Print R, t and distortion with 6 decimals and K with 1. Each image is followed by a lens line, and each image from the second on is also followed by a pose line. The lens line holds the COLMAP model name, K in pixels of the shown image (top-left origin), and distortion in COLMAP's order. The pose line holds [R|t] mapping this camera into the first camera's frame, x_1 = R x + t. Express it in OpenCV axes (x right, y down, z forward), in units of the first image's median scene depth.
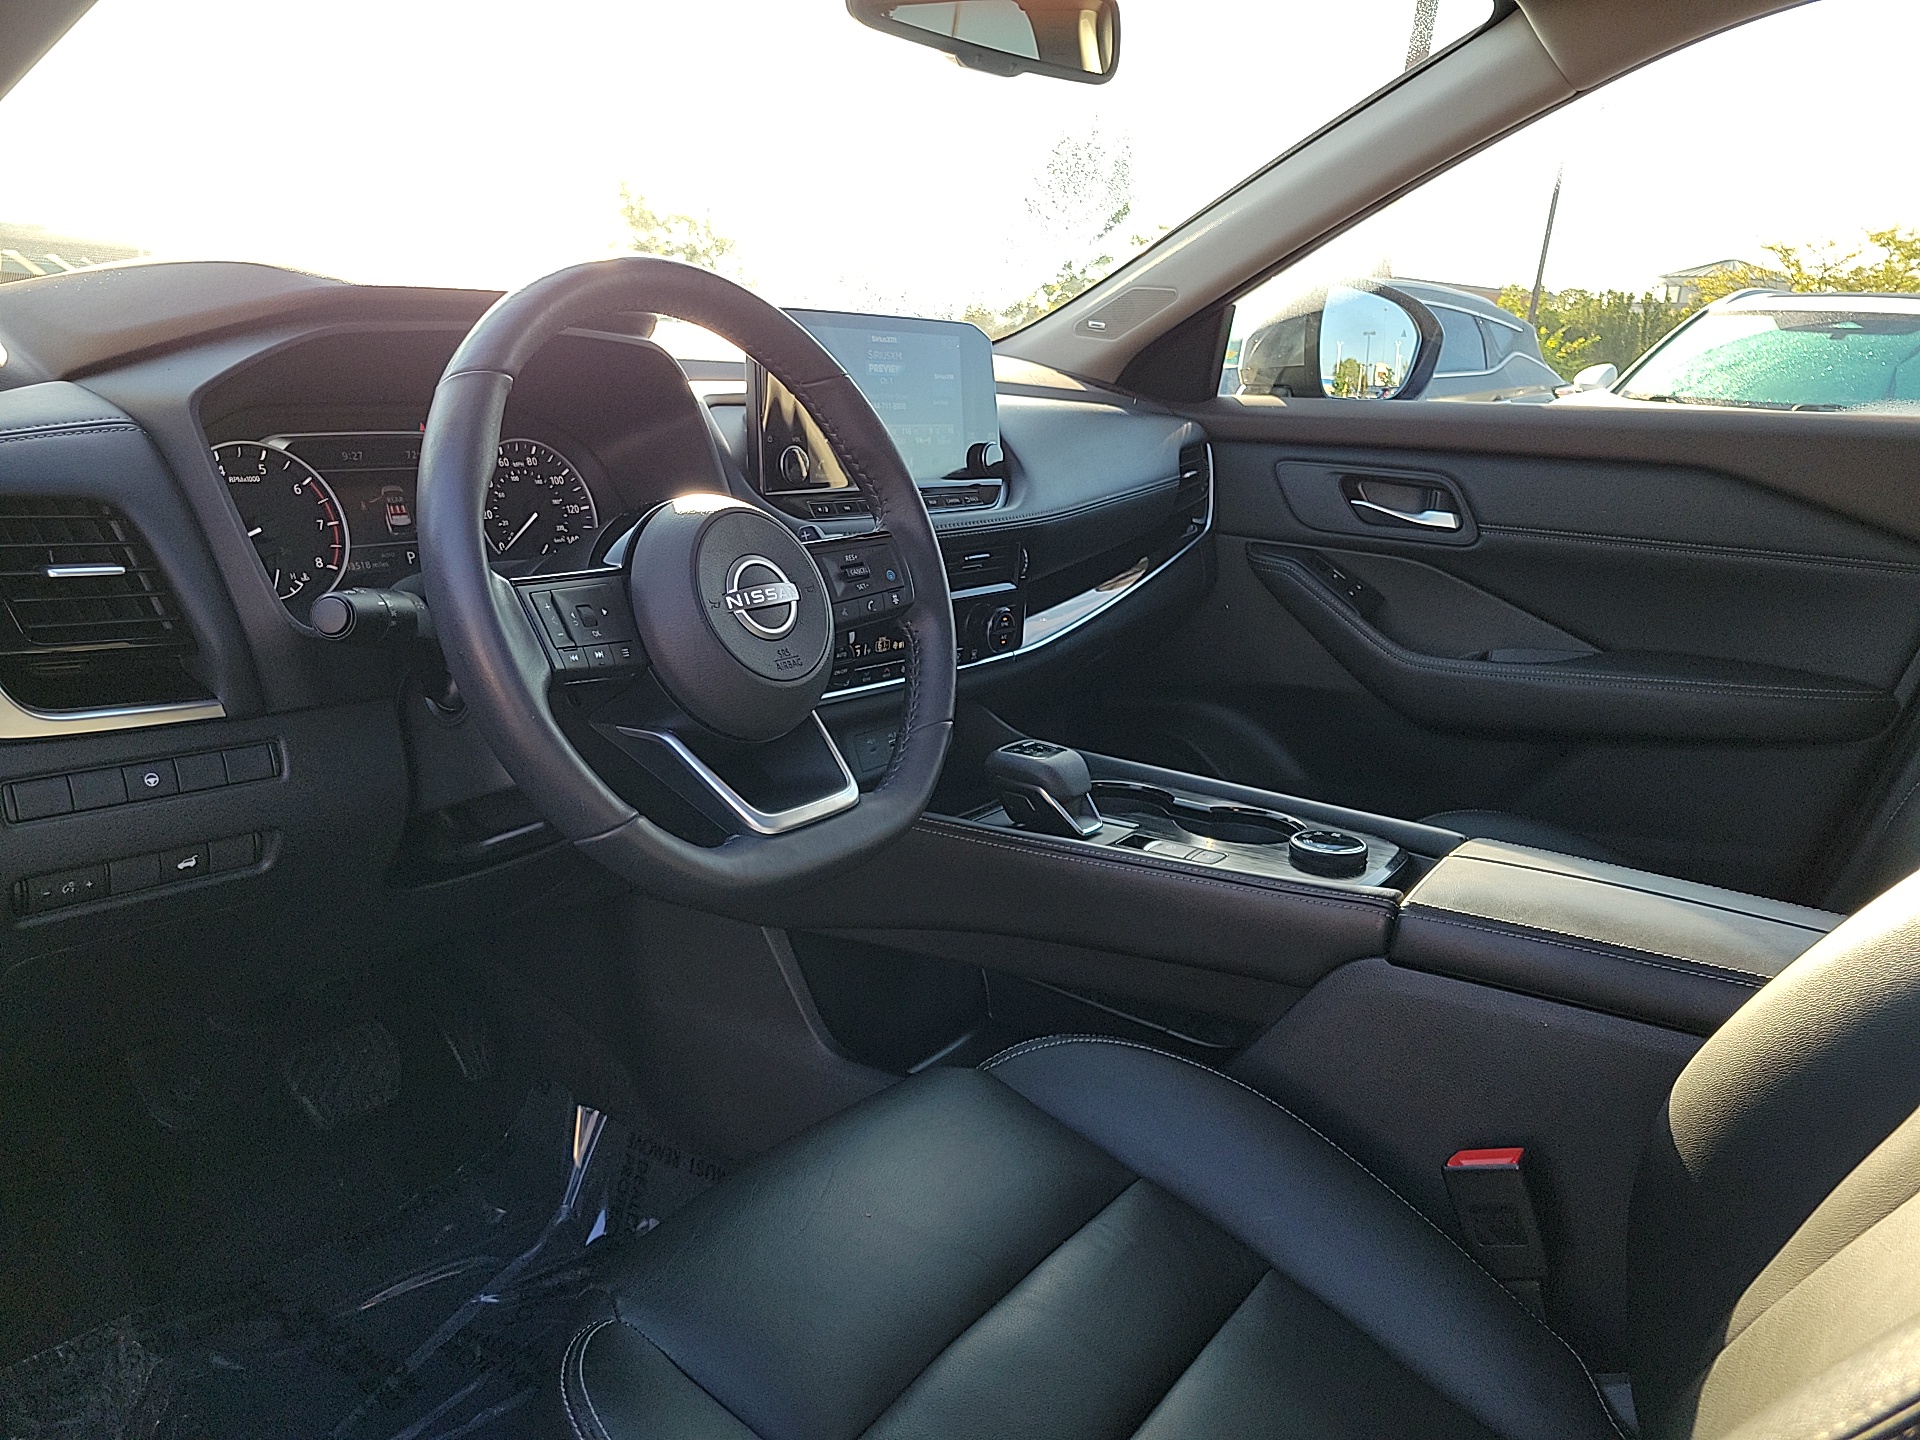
lens RADIAL K [[1454.4, 0, 922.1], [0, 1454.4, 730.5], [0, 0, 1]] dist [0.051053, -0.046653]
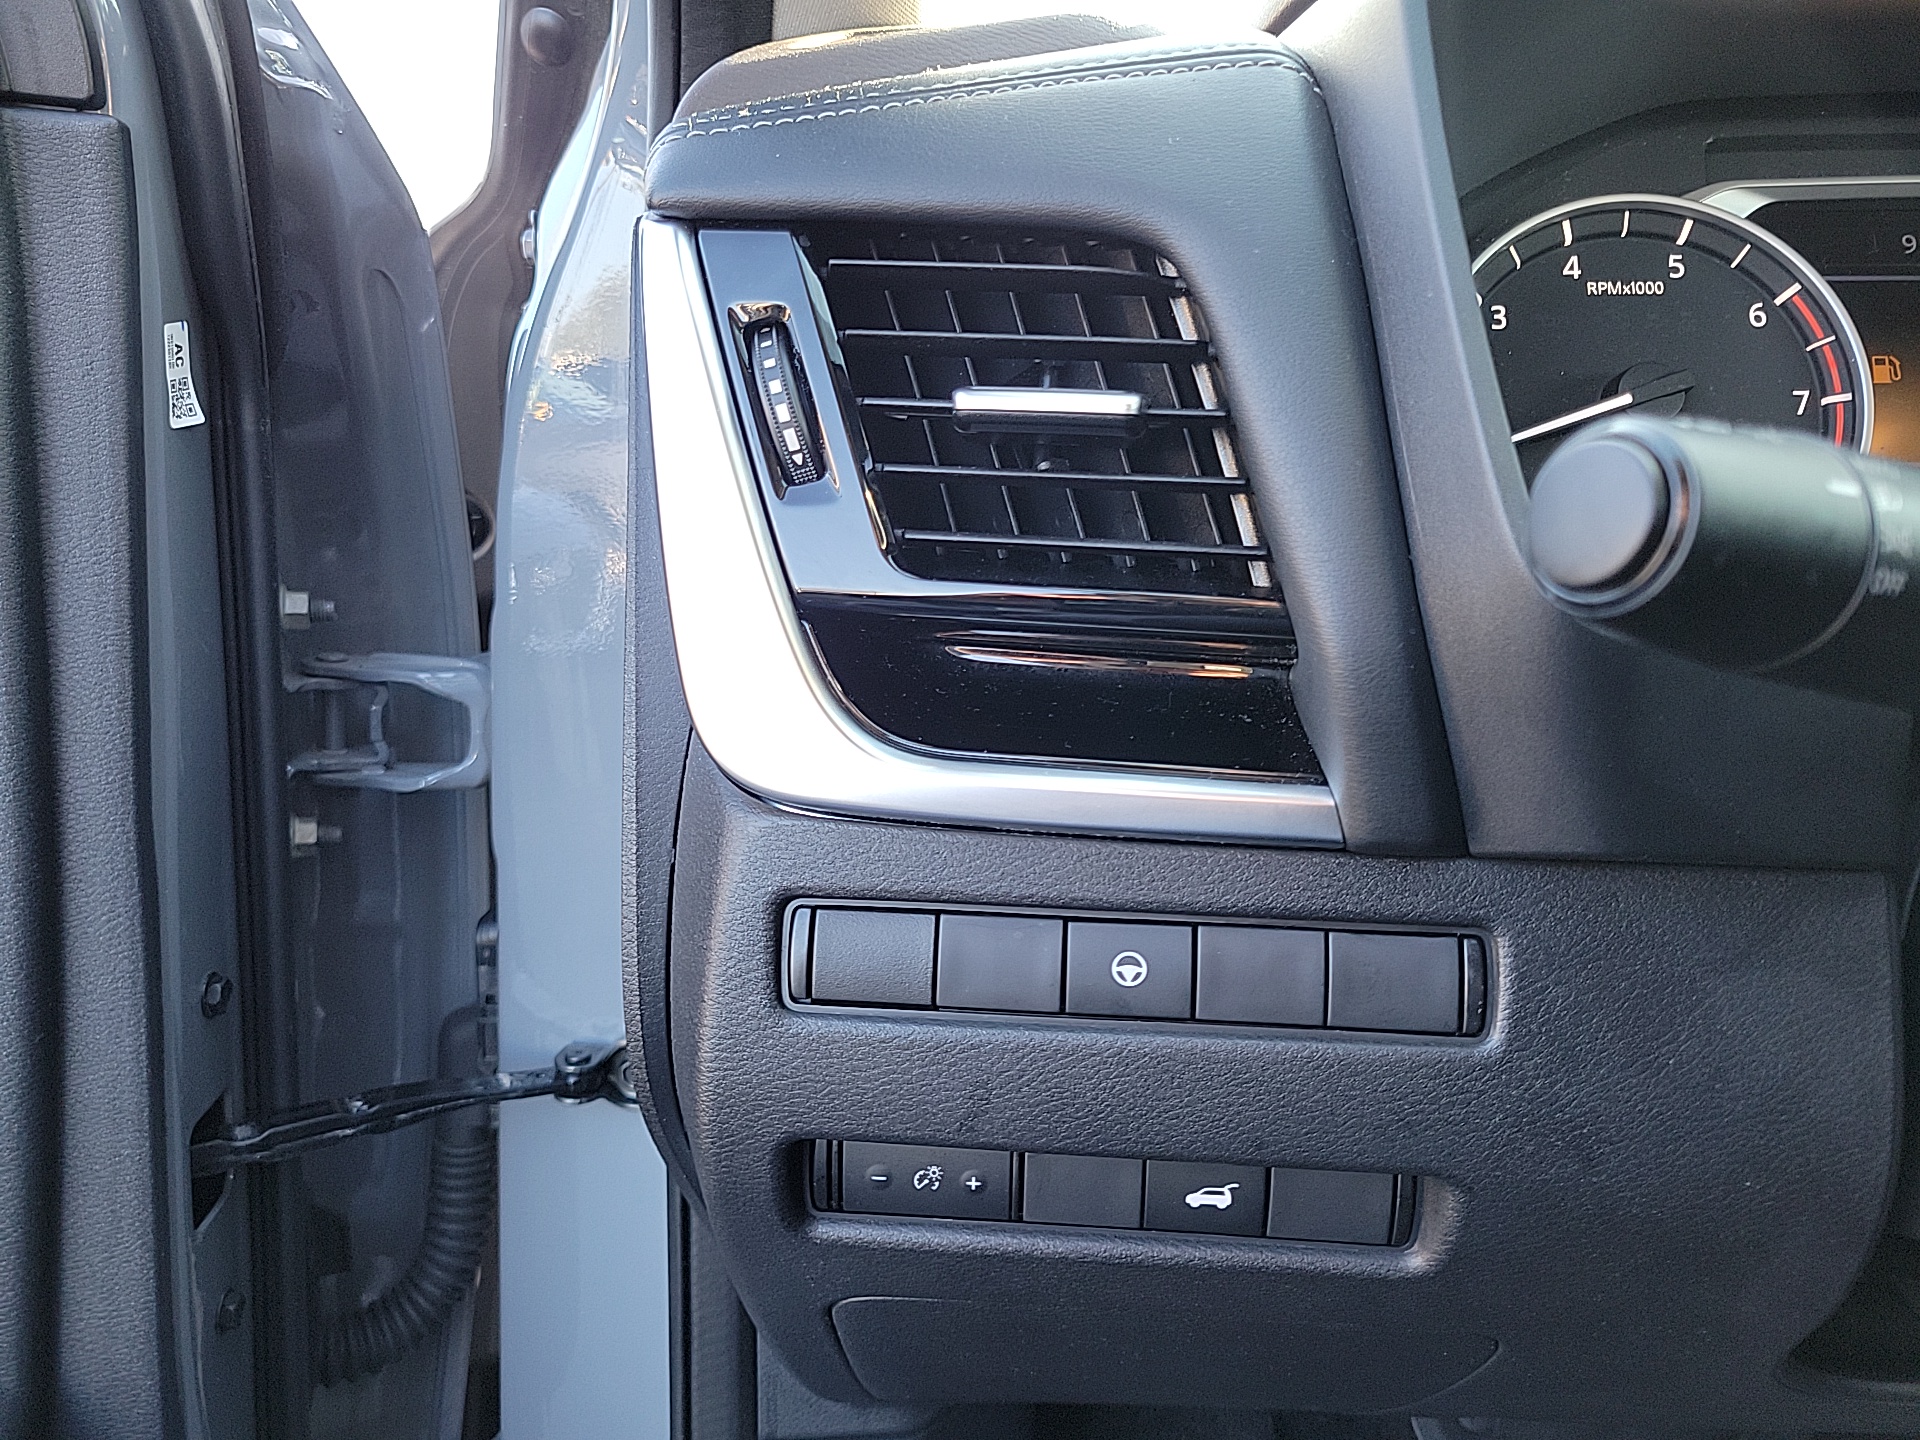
lens RADIAL K [[1456.5, 0, 972.7], [0, 1456.5, 714.3], [0, 0, 1]] dist [0.043443, -0.053031]
pose [[0.559258, 0.117129, -0.820678, -0.168816], [-0.177617, 0.983909, 0.019387, -0.021303], [0.809743, 0.134924, 0.571062, 0.510186]]
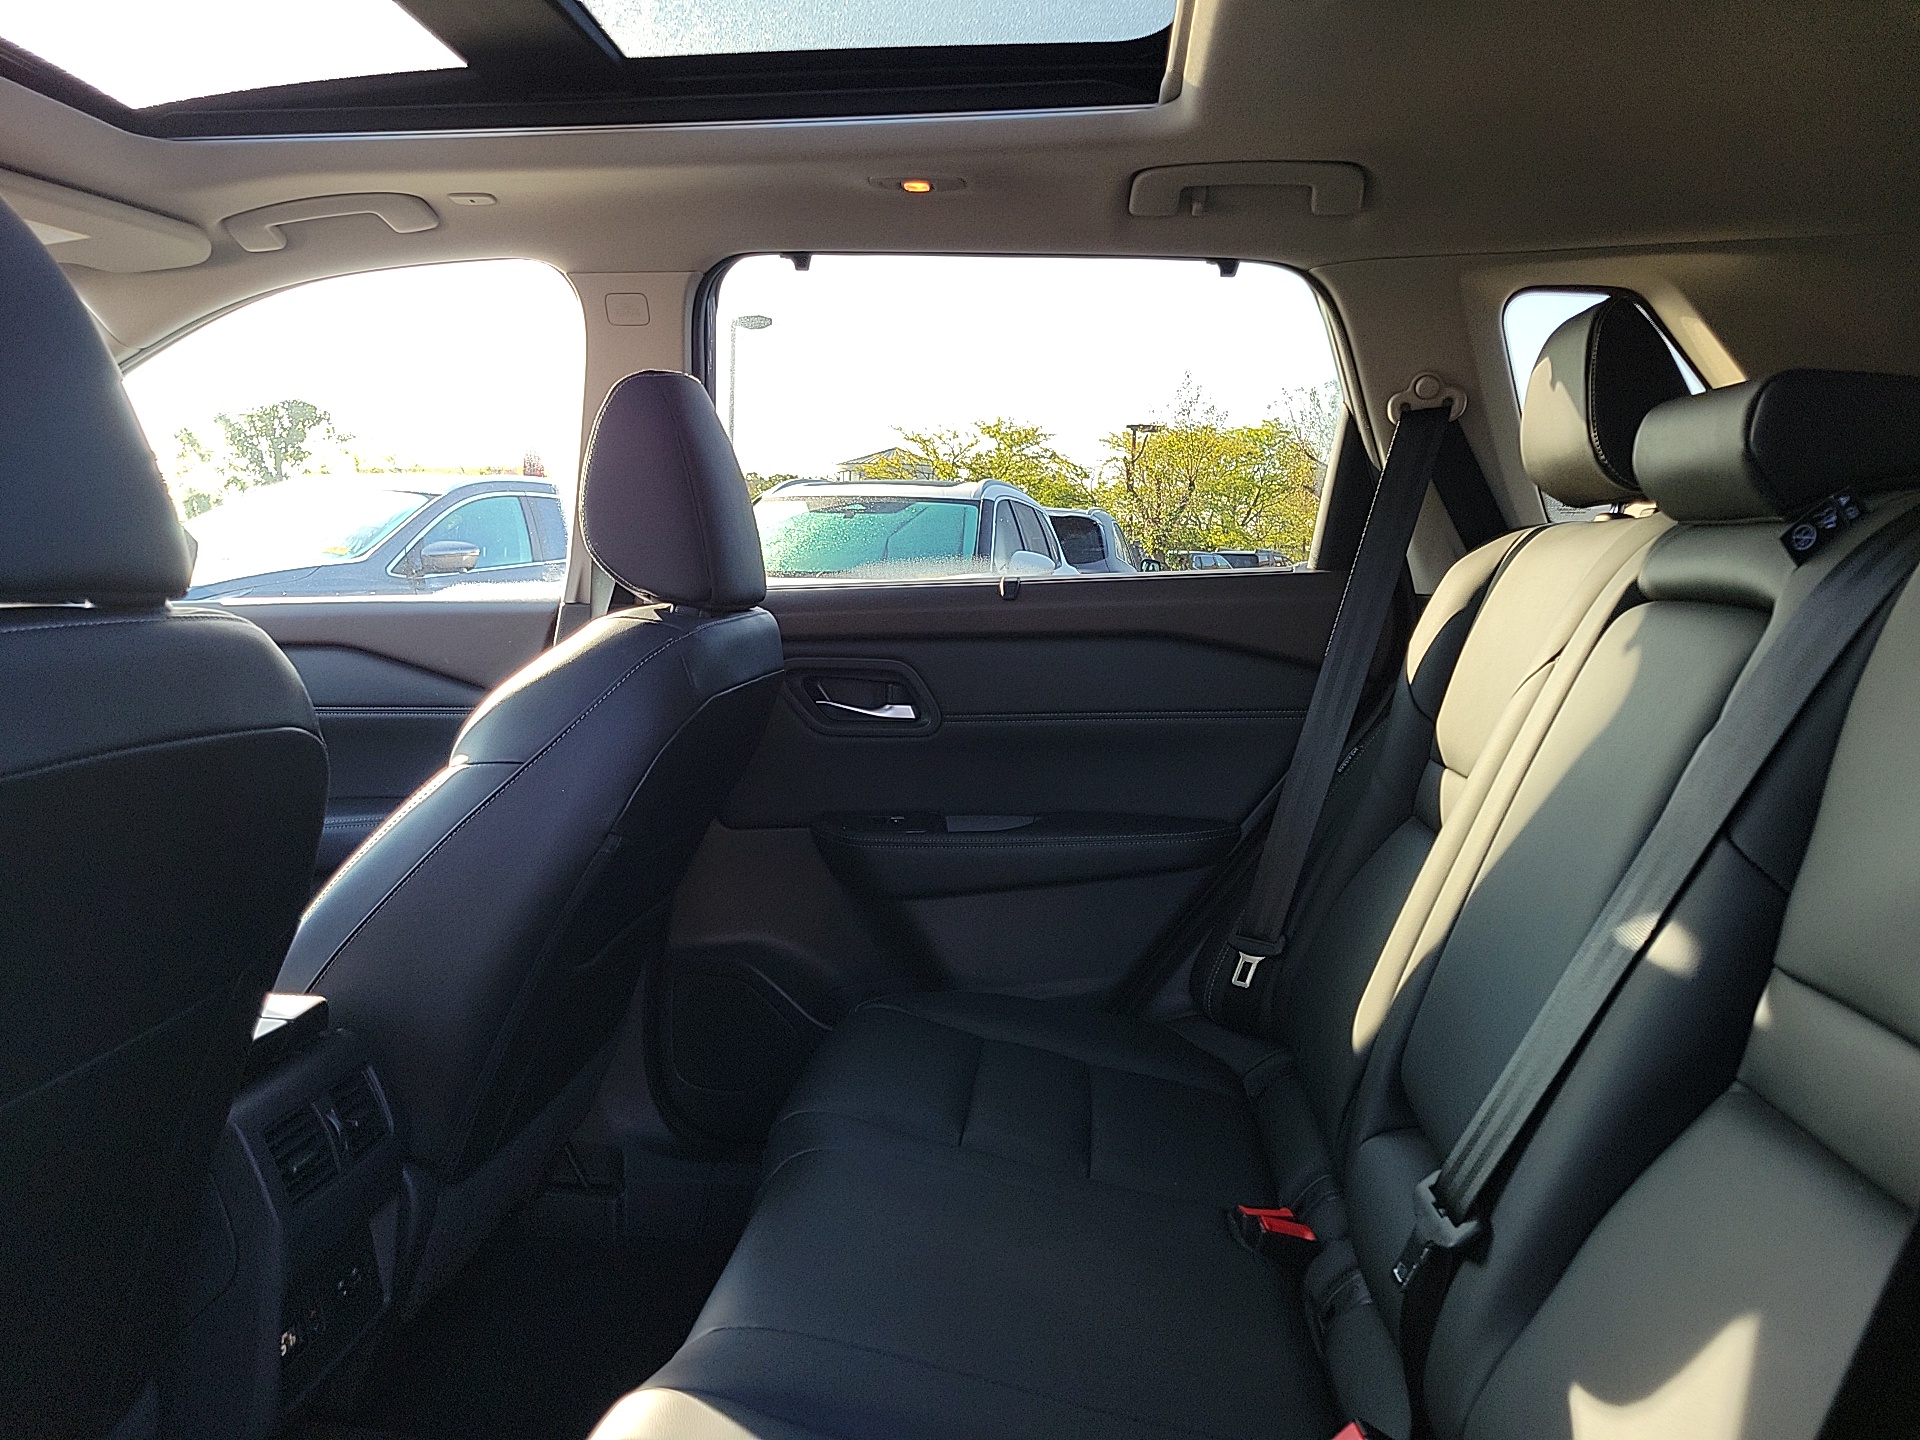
lens RADIAL K [[1451.1, 0, 960.0], [0, 1451.1, 720.0], [0, 0, 1]] dist [0.079517, -0.000921]
pose [[0.870242, -0.107596, 0.480731, 0.526509], [0.168482, 0.982016, -0.085202, 0.099569], [-0.462918, 0.155141, 0.872719, -0.399124]]
